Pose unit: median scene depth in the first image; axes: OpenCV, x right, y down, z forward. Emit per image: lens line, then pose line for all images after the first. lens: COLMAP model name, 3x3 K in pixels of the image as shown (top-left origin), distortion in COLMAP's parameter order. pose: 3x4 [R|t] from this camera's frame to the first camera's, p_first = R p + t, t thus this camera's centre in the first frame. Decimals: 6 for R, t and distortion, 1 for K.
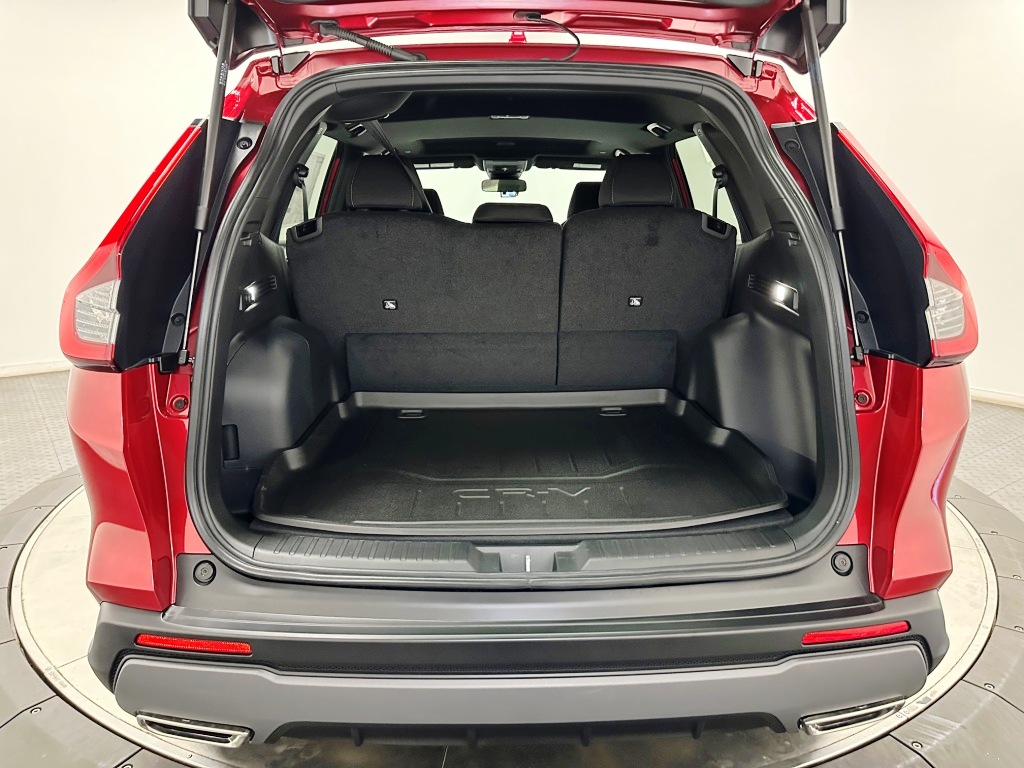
lens RADIAL K [[709.6, 0, 515.3], [0, 709.6, 381.5], [0, 0, 1]] dist [0.020772, -0.032045]
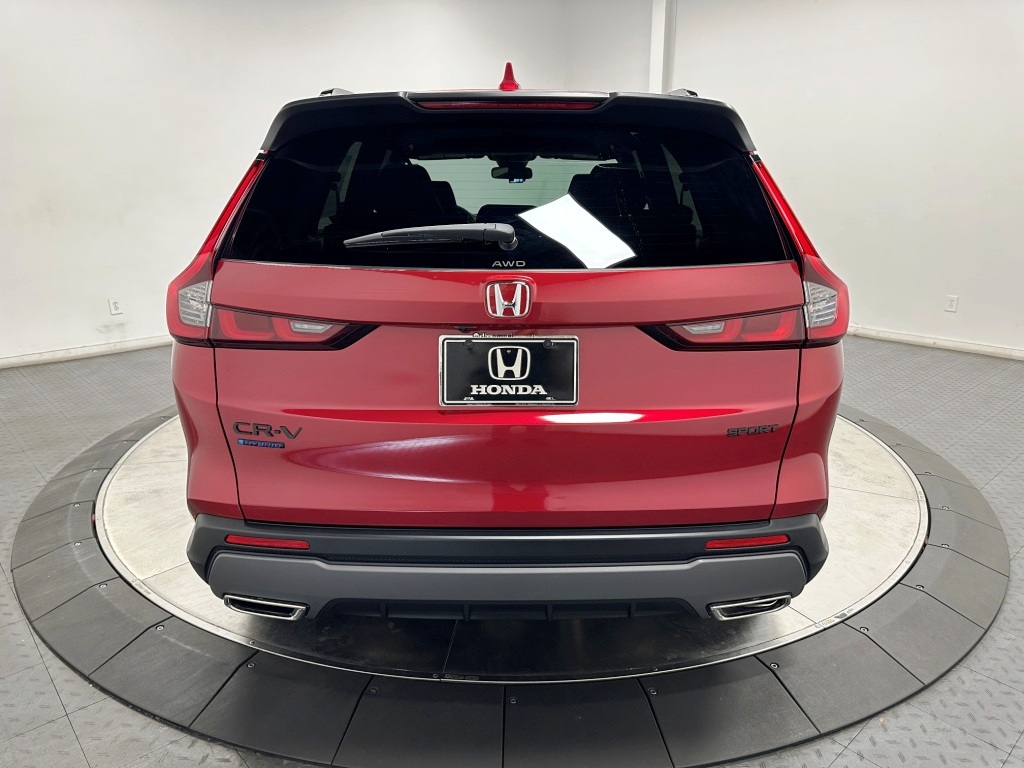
lens RADIAL K [[709.6, 0, 520.2], [0, 709.6, 381.4], [0, 0, 1]] dist [0.020772, -0.032045]
pose [[0.999735, 0.009252, -0.021073, 0.066855], [-0.008192, 0.998724, 0.049841, -0.018799], [0.021507, -0.049655, 0.998535, -0.345226]]
